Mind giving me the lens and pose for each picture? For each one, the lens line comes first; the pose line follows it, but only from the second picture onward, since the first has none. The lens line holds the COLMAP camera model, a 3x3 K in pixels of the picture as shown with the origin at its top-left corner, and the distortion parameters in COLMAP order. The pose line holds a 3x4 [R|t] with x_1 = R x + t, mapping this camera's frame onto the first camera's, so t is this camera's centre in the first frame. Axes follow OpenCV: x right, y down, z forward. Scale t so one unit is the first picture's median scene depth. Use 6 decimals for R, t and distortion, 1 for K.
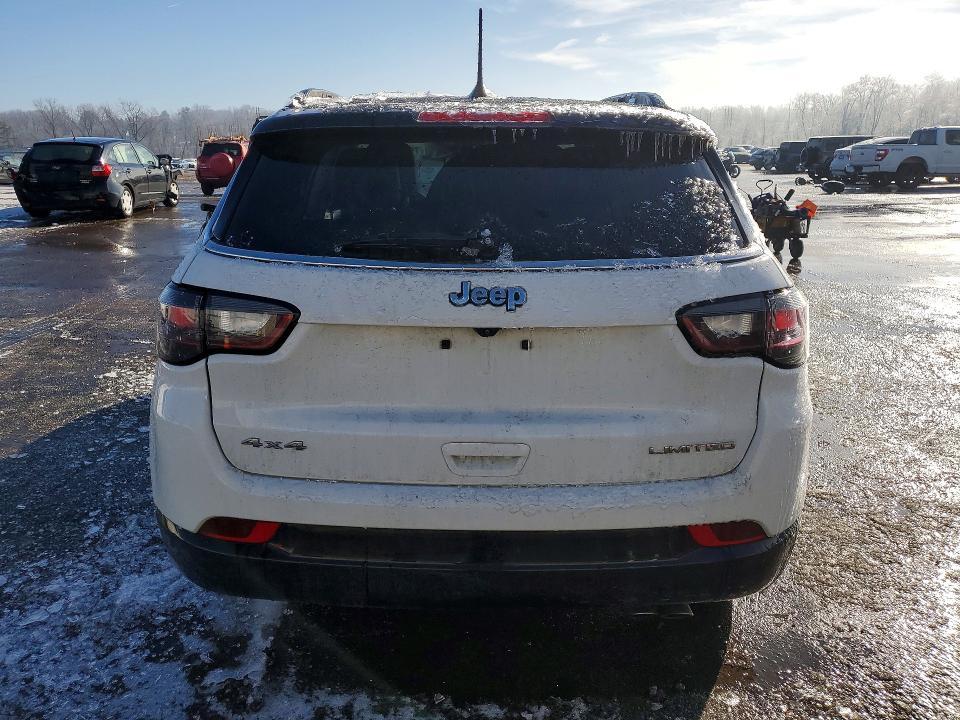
lens RADIAL K [[779.5, 0, 480.0], [0, 779.5, 360.0], [0, 0, 1]] dist [0.042739, 0.000853]
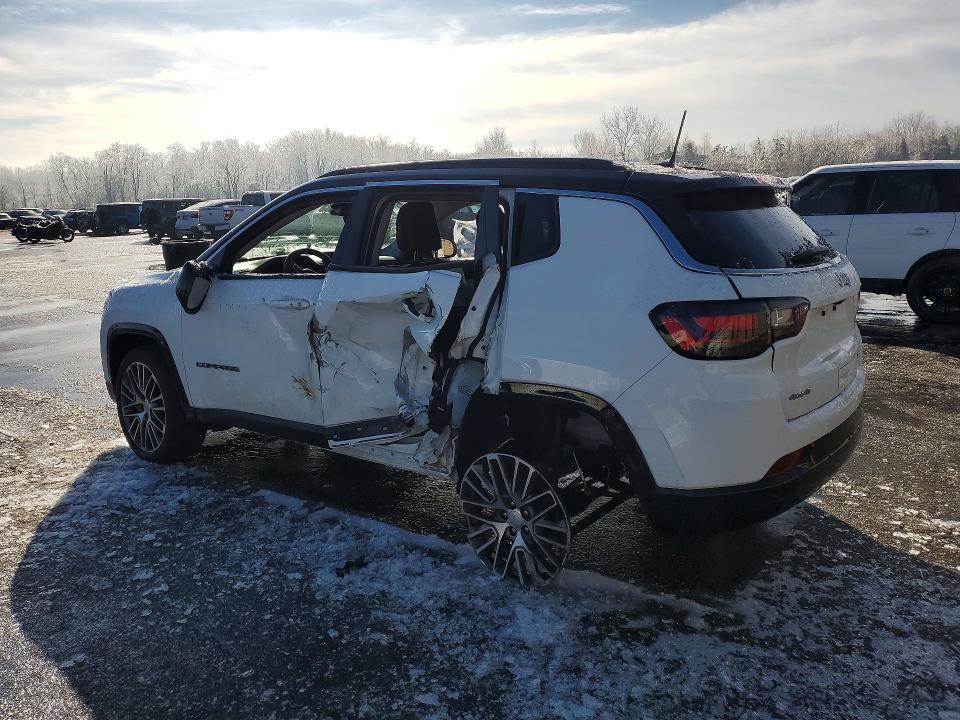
lens RADIAL K [[779.5, 0, 480.0], [0, 779.5, 360.0], [0, 0, 1]] dist [0.042739, 0.000853]
pose [[0.584347, -0.178414, 0.791648, -1.184630], [0.237624, 0.970392, 0.043298, -0.109397], [-0.775934, 0.162813, 0.609441, 0.362809]]
